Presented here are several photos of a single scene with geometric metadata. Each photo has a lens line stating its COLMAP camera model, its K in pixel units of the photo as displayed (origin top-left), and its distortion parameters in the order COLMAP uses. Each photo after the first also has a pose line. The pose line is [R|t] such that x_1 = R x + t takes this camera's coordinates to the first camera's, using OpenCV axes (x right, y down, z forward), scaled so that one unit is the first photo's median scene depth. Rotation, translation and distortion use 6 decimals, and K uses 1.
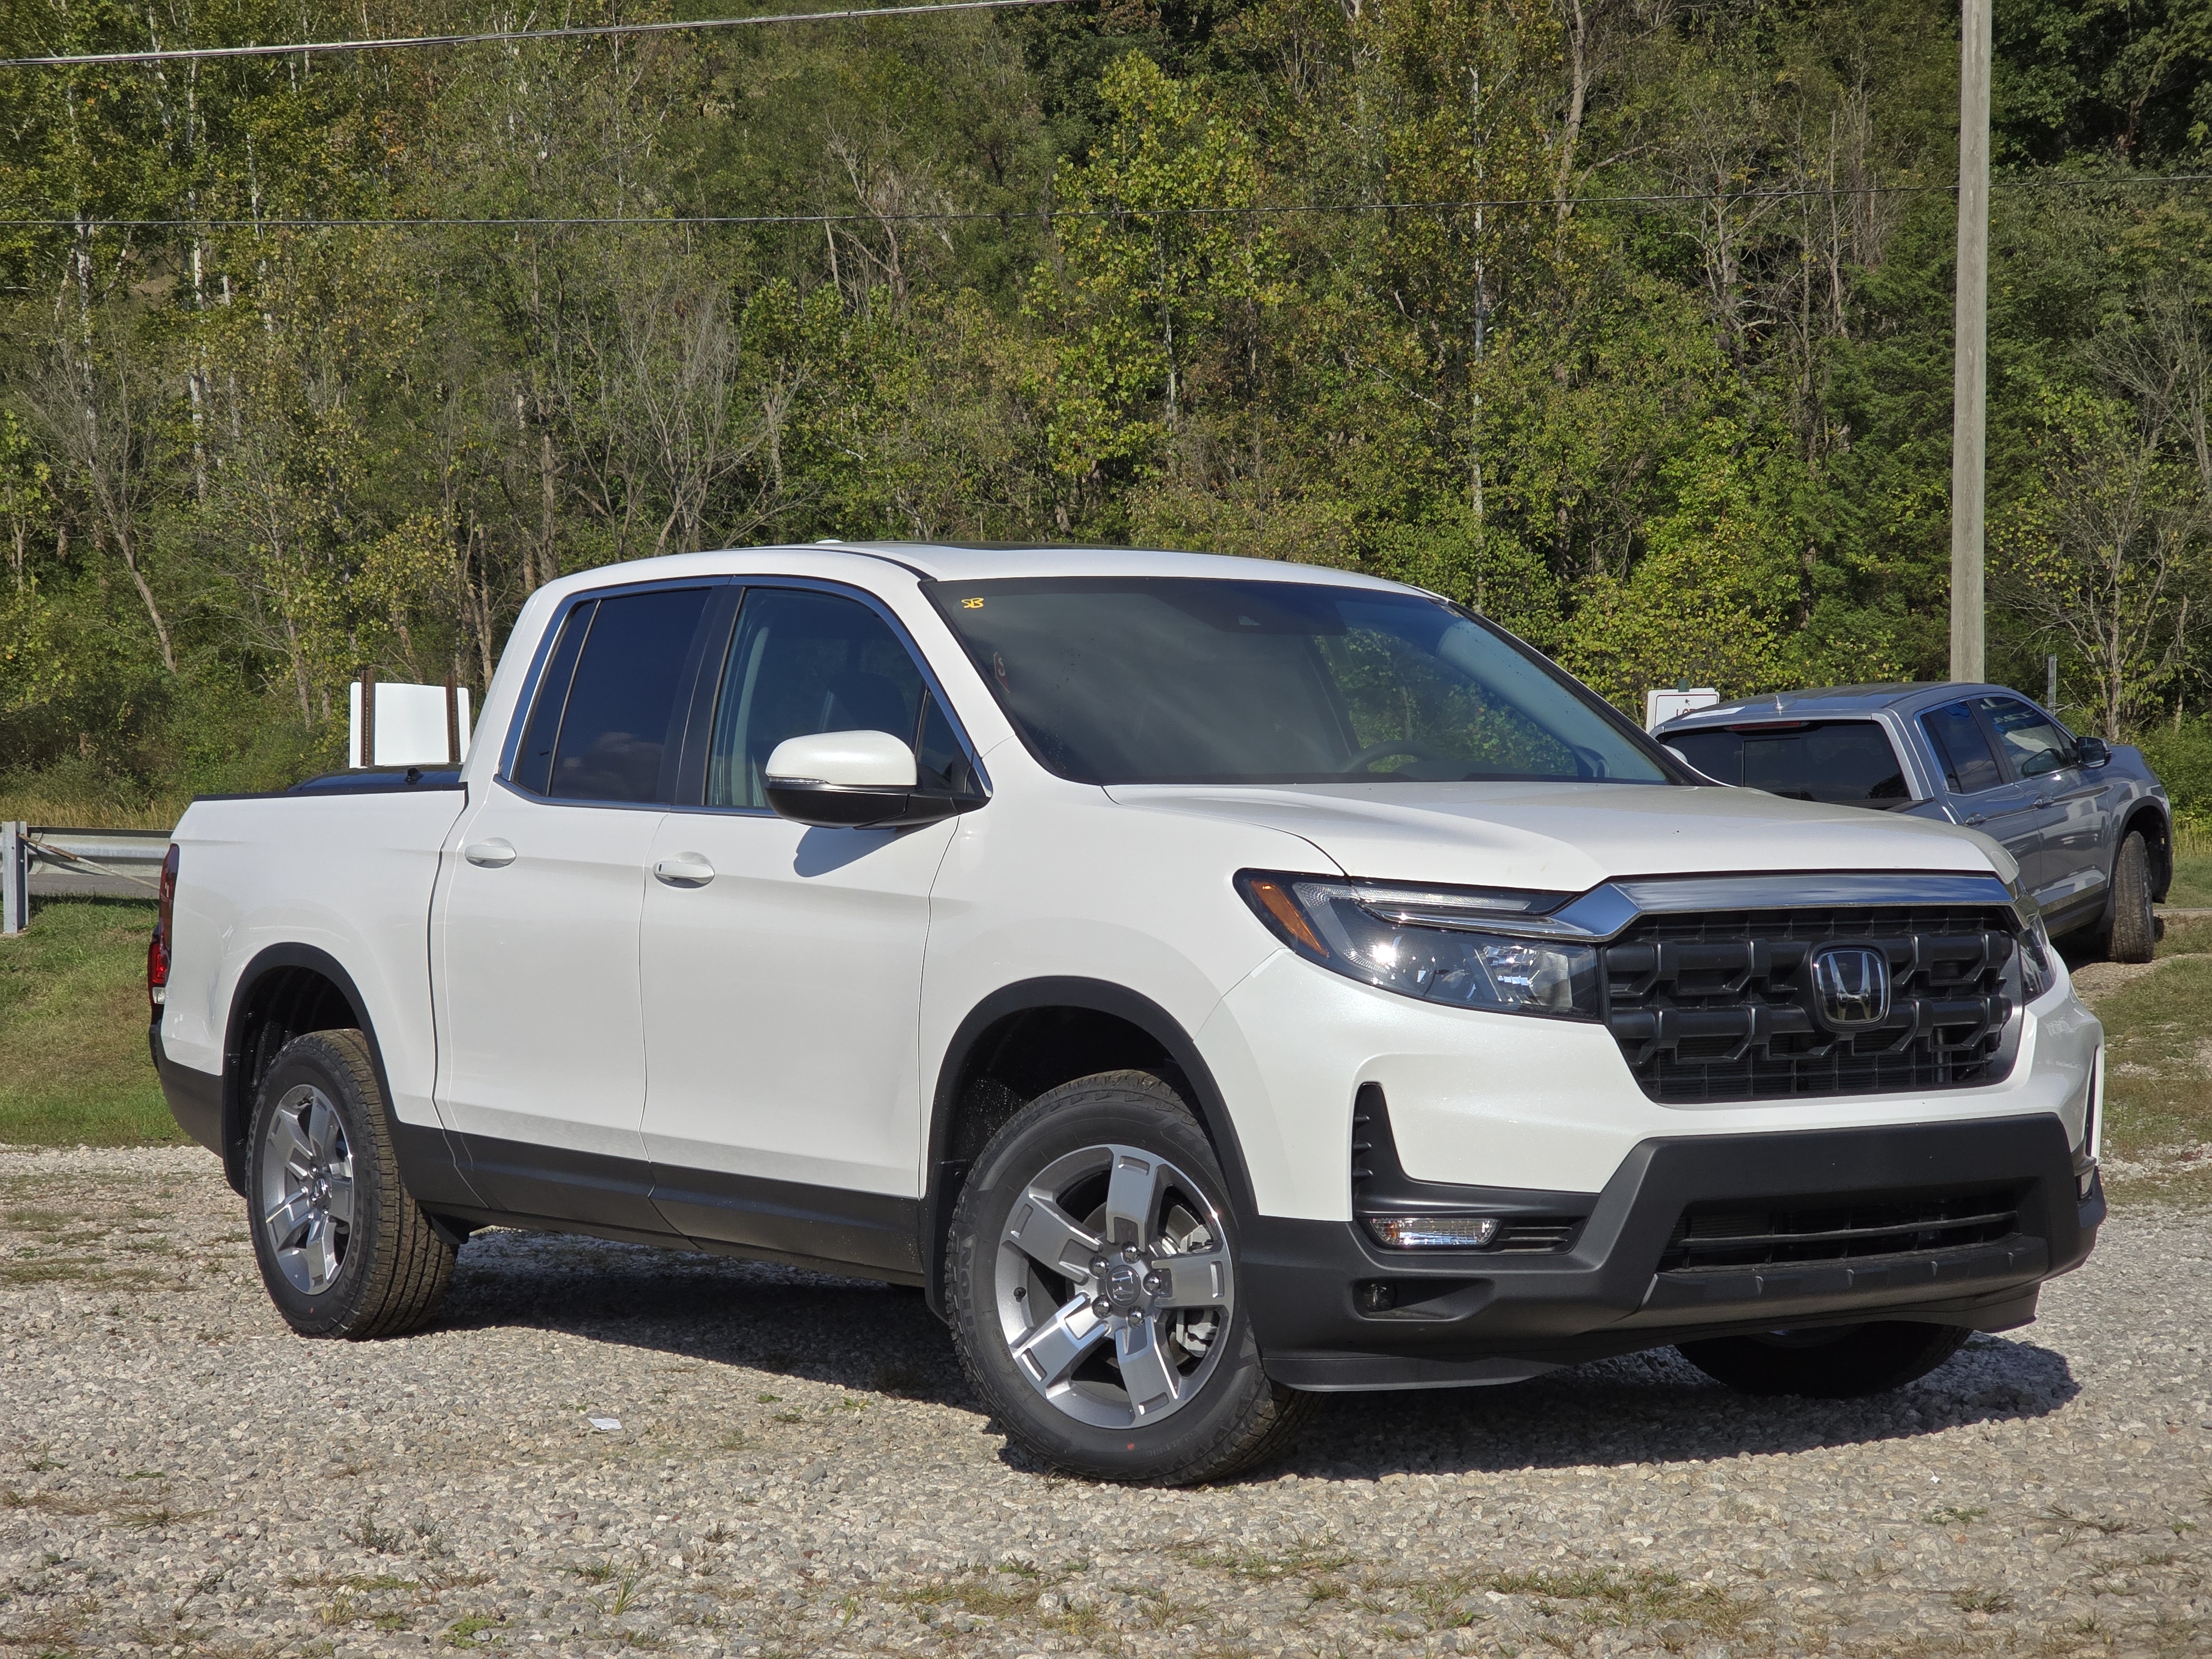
lens RADIAL K [[4059.6, 0, 1106.0], [0, 4059.6, 829.5], [0, 0, 1]] dist [-0.076700, 0.052443]
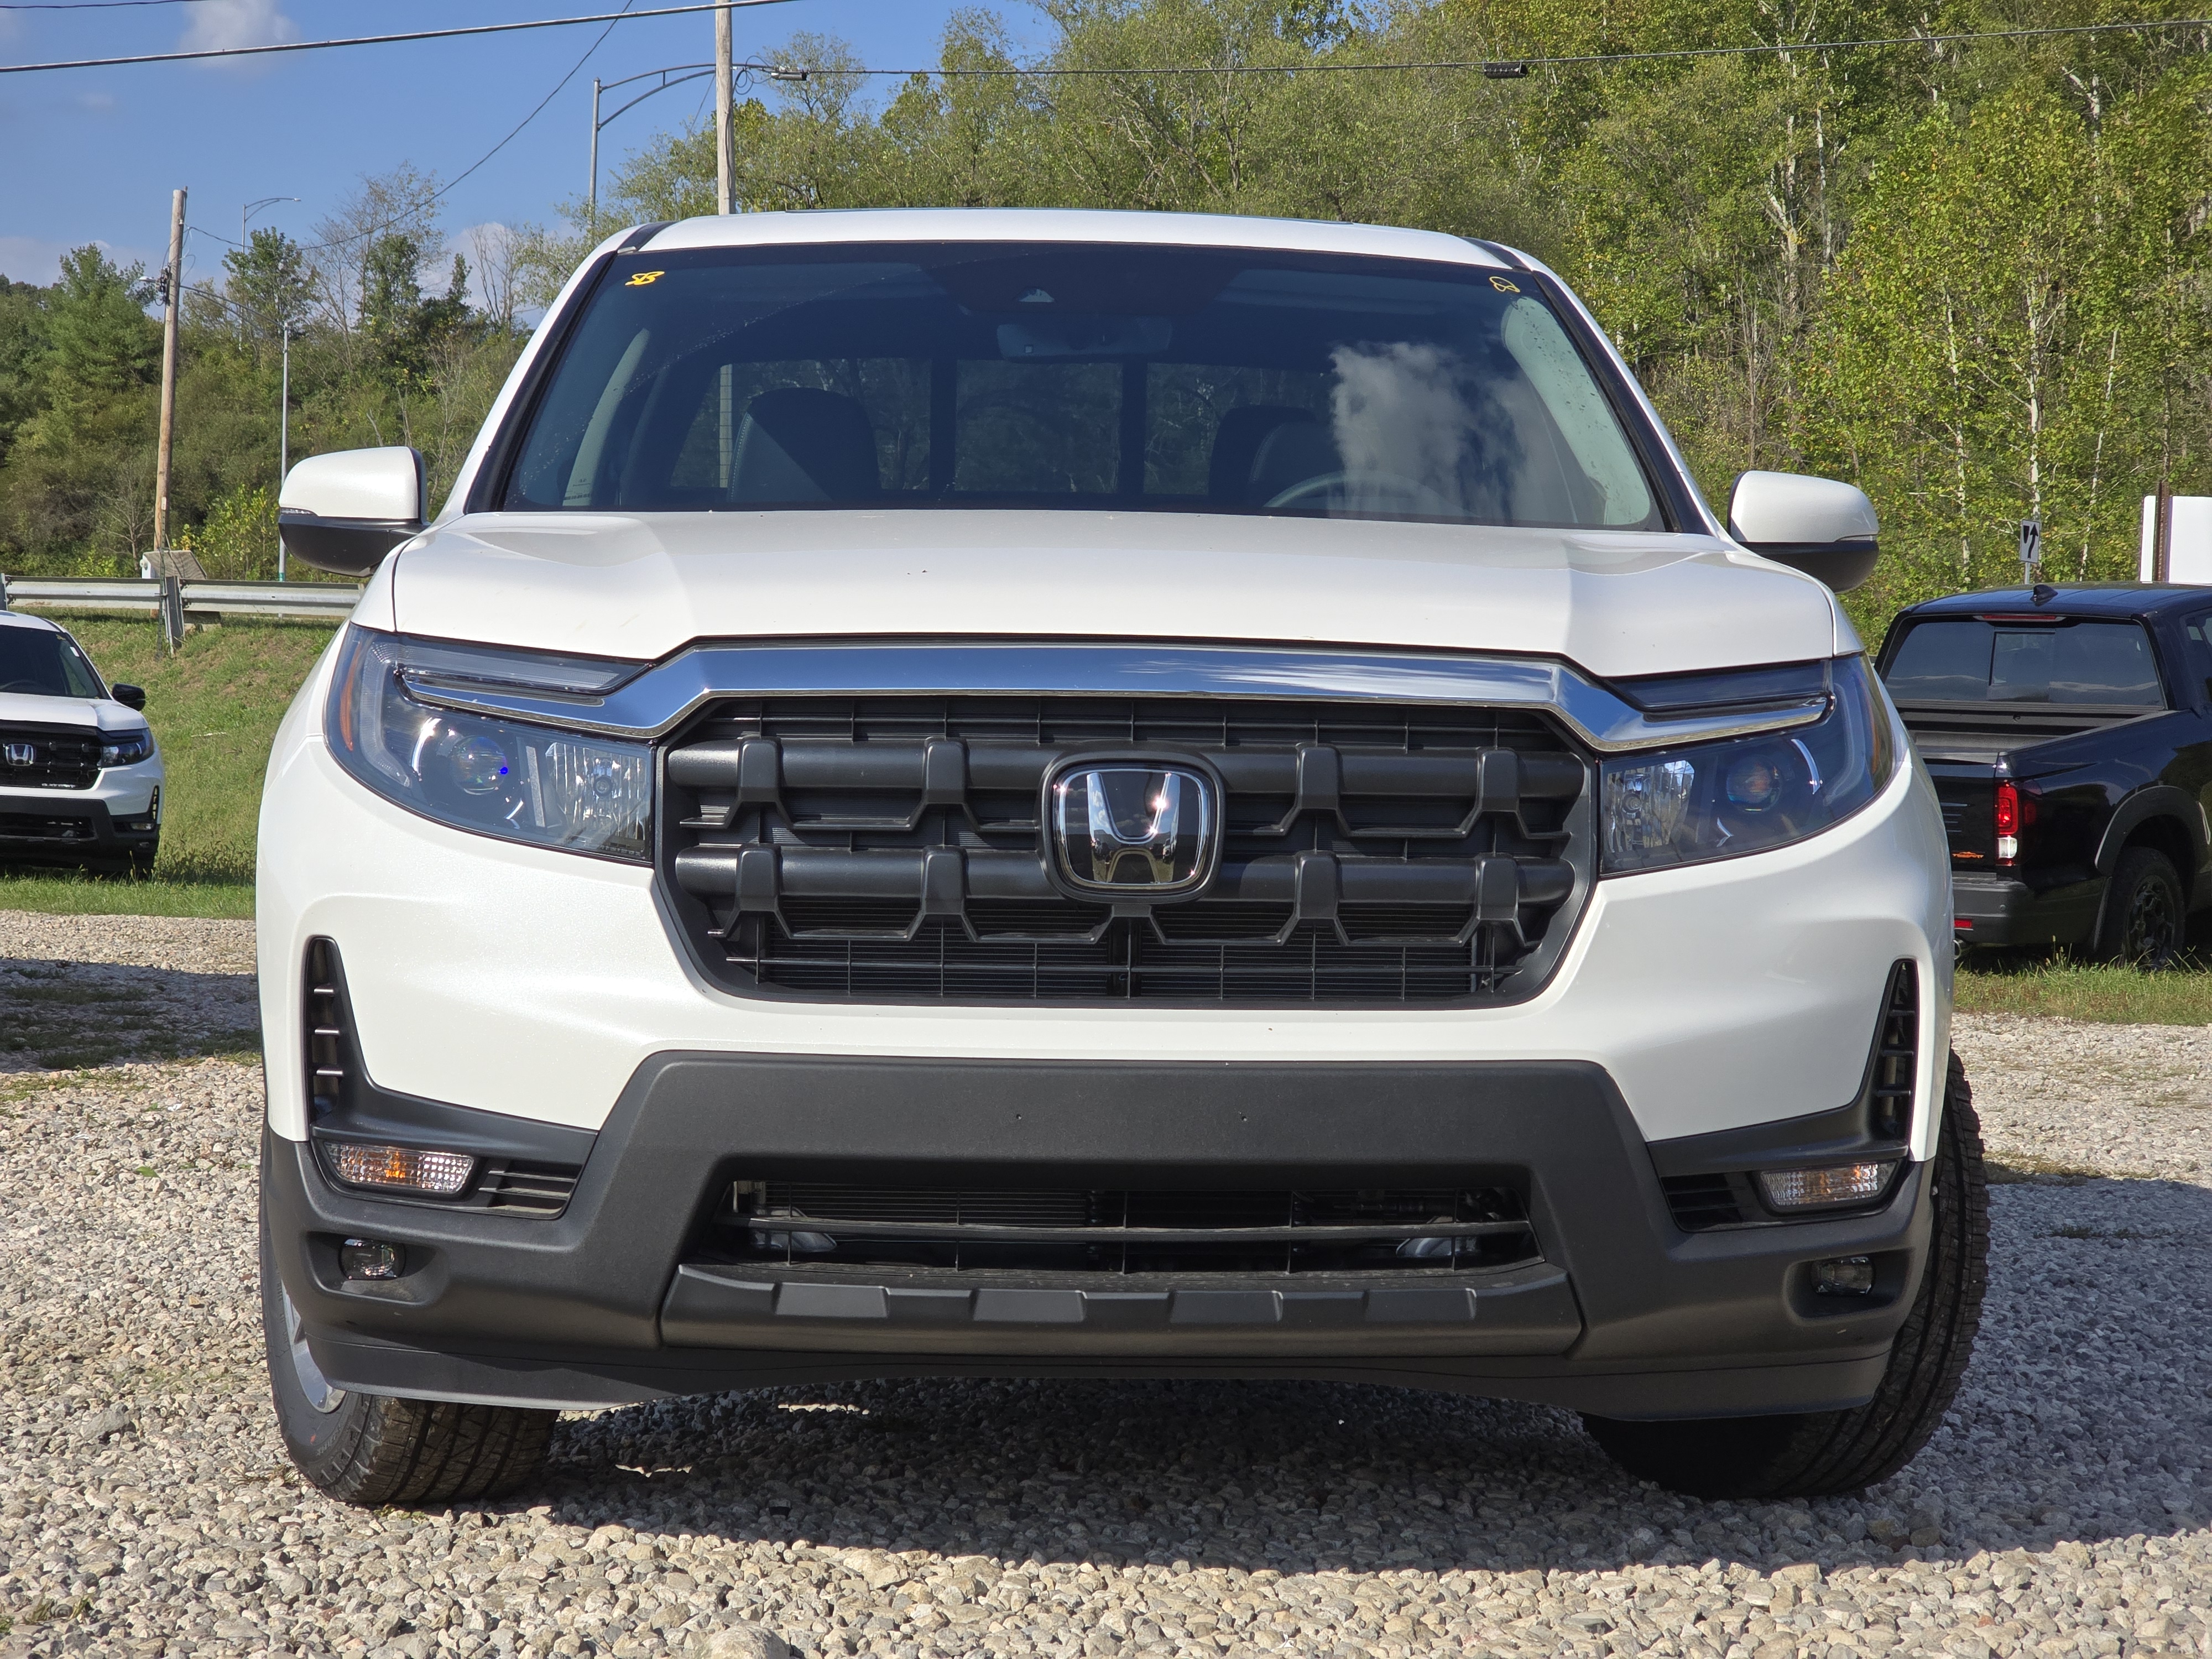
lens RADIAL K [[4026.9, 0, 1106.0], [0, 4026.9, 829.5], [0, 0, 1]] dist [-0.444212, 0.006445]
pose [[0.834253, 0.036789, -0.550154, 0.512960], [-0.013158, 0.998816, 0.046838, 0.011466], [0.551225, -0.031836, 0.833749, 0.503466]]
